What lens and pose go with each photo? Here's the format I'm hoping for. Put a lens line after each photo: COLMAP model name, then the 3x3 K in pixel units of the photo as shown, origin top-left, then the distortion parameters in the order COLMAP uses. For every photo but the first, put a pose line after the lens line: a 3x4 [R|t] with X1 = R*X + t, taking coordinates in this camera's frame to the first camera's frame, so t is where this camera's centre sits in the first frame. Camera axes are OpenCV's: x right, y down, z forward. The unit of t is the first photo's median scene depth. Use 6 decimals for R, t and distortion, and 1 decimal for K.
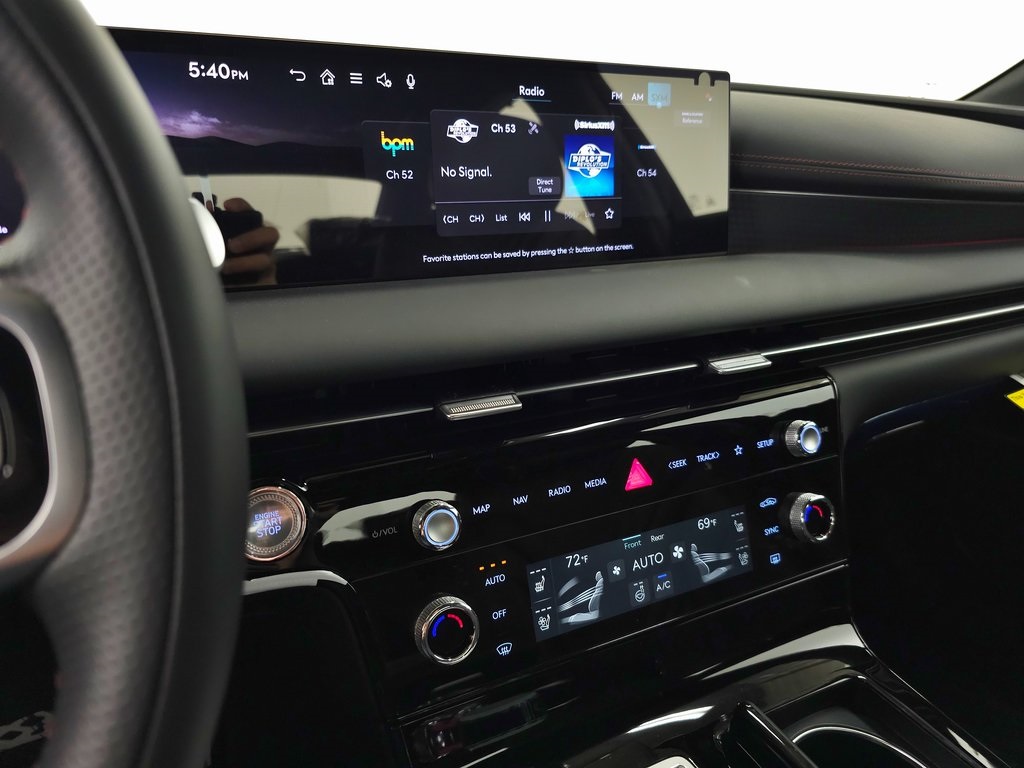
lens RADIAL K [[709.0, 0, 510.5], [0, 709.0, 382.8], [0, 0, 1]] dist [0.043491, -0.050245]
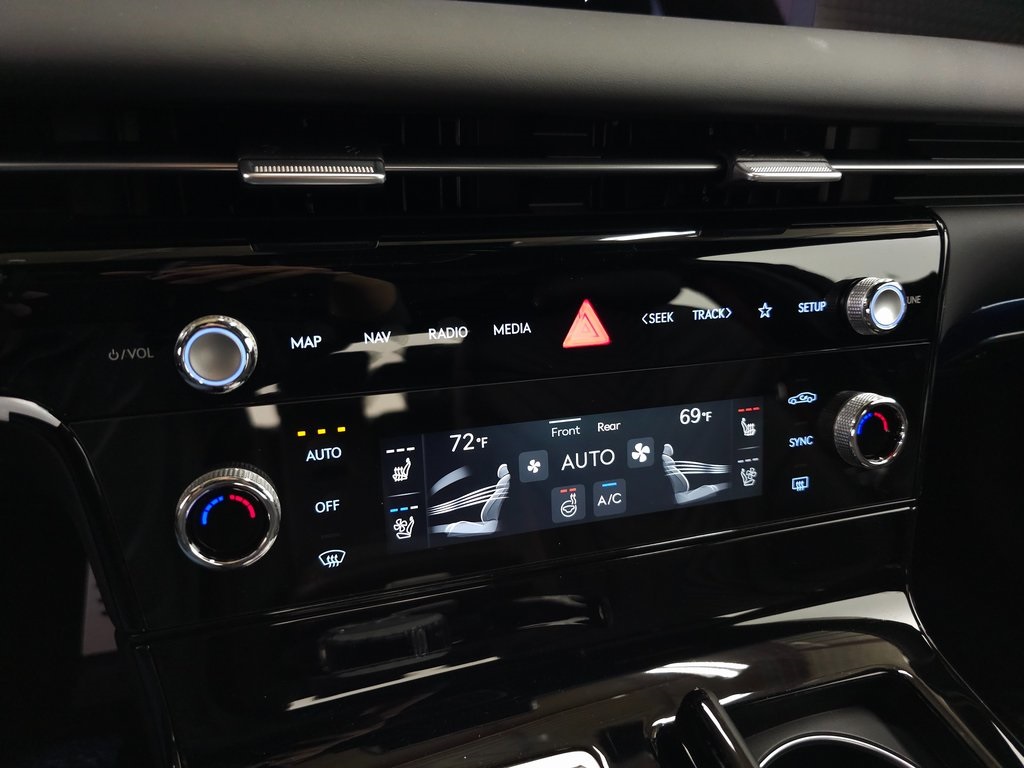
lens RADIAL K [[736.0, 0, 510.5], [0, 736.0, 373.2], [0, 0, 1]] dist [0.025243, -0.031013]
pose [[0.986689, 0.114107, -0.115860, 0.194748], [-0.098387, 0.986171, 0.133367, 0.090978], [0.129476, -0.120193, 0.984271, 0.341587]]
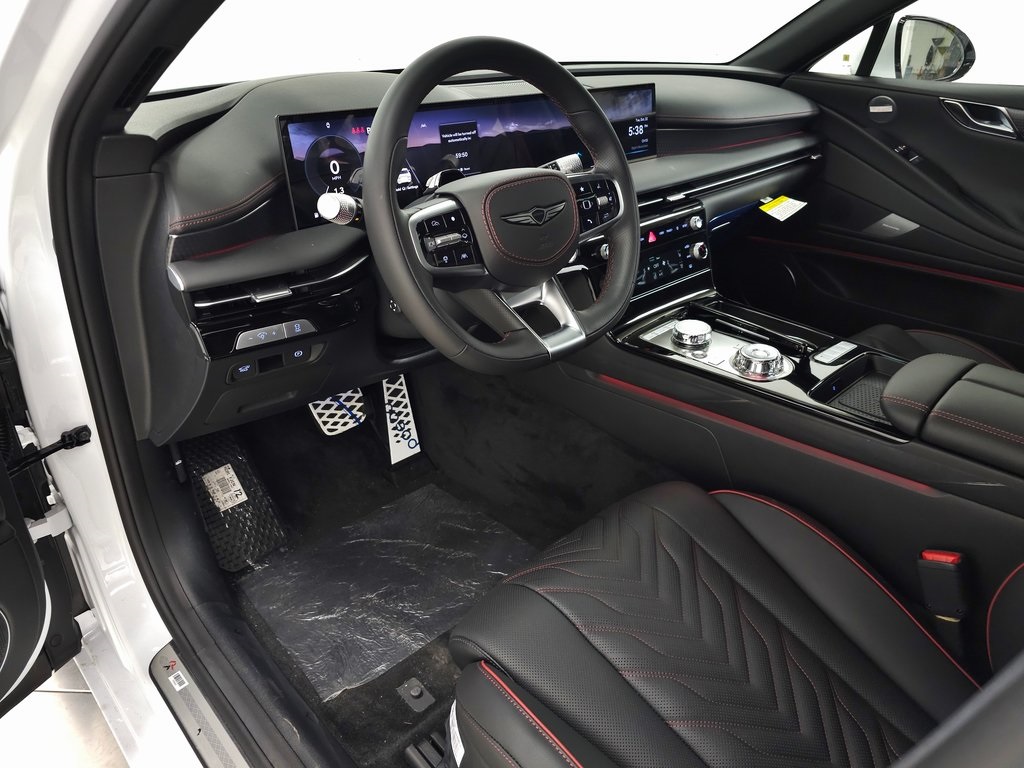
lens RADIAL K [[709.0, 0, 510.6], [0, 709.0, 379.4], [0, 0, 1]] dist [0.043491, -0.050245]
pose [[0.959353, -0.145002, 0.242106, -1.214114], [0.113096, 0.983541, 0.140912, 0.233409], [-0.258554, -0.107803, 0.959963, -1.806375]]
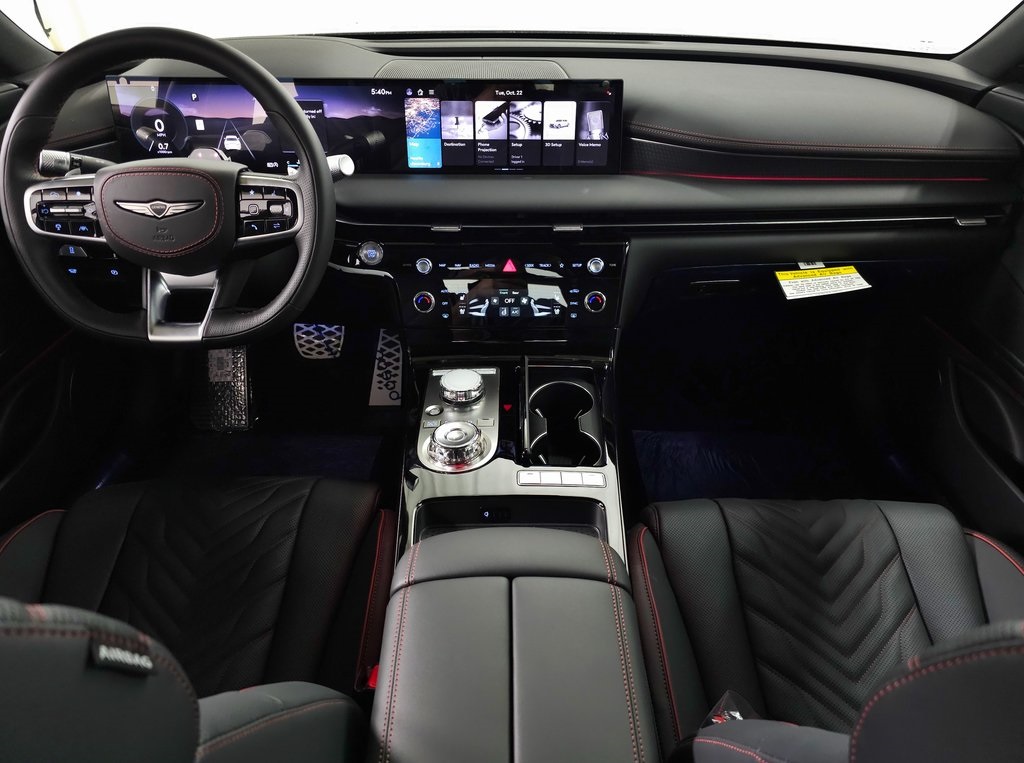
lens RADIAL K [[709.0, 0, 513.0], [0, 709.0, 394.8], [0, 0, 1]] dist [0.043491, -0.050245]
pose [[0.894791, 0.232771, -0.381007, 1.276962], [-0.137876, 0.955696, 0.260069, -0.093757], [0.424663, -0.180176, 0.887242, -1.347236]]
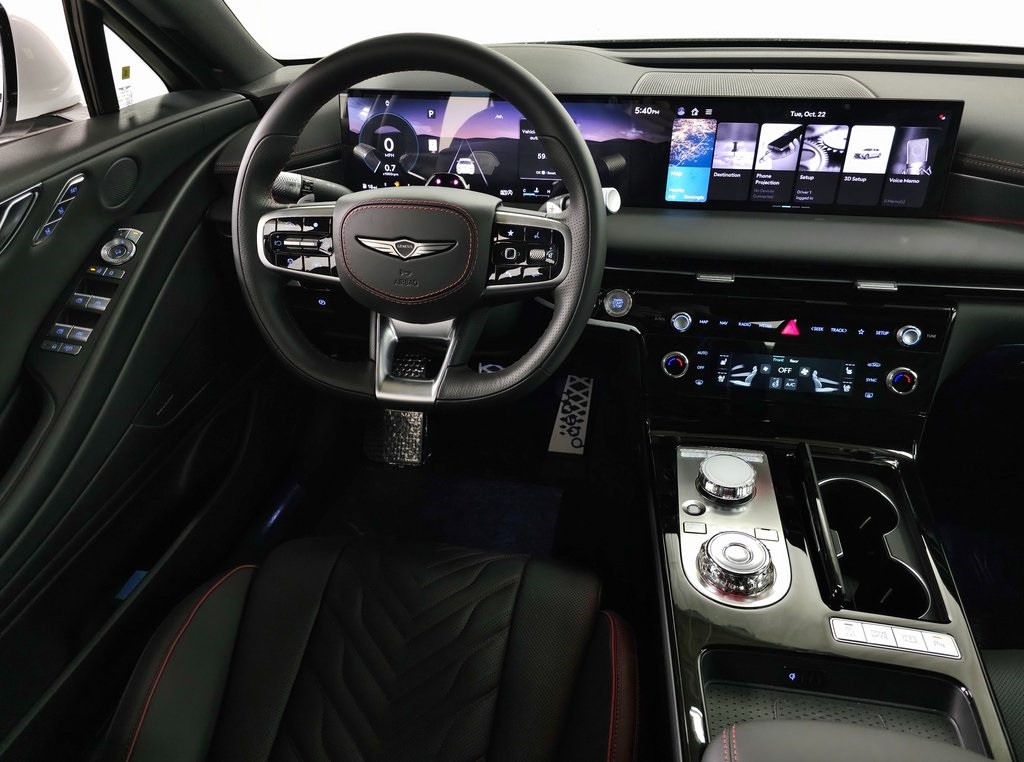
lens RADIAL K [[709.0, 0, 498.8], [0, 709.0, 391.7], [0, 0, 1]] dist [0.043491, -0.050245]
pose [[0.796694, 0.298369, -0.525599, 0.646121], [-0.174407, 0.946148, 0.272740, -0.111035], [0.578671, -0.125622, 0.805828, -1.166961]]
